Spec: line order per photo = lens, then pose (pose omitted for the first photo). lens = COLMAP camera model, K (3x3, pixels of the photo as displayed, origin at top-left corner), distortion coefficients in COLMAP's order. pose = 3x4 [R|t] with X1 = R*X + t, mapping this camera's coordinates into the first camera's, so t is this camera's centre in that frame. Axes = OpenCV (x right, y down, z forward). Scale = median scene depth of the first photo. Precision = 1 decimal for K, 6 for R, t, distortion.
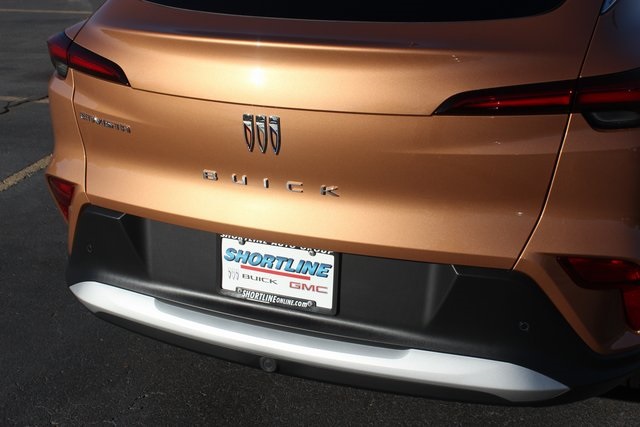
lens RADIAL K [[934.6, 0, 322.6], [0, 934.6, 209.5], [0, 0, 1]] dist [0.124392, 0.000000]
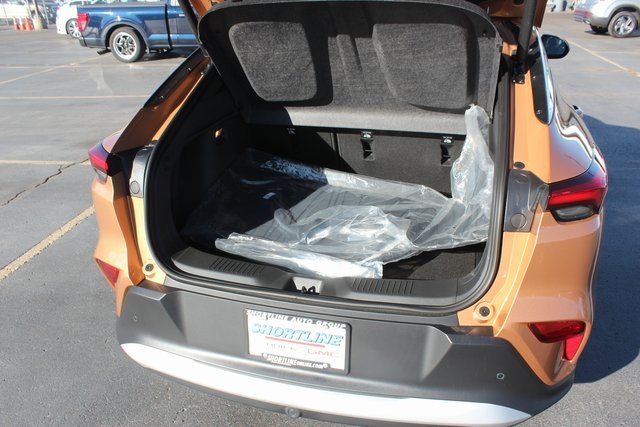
lens RADIAL K [[527.2, 0, 319.7], [0, 527.2, 217.2], [0, 0, 1]] dist [-0.057754, 0.060774]
pose [[0.989796, -0.060452, 0.129035, -0.097588], [0.053628, 0.997005, 0.055723, -0.131683], [-0.132018, -0.048234, 0.990073, 0.324577]]
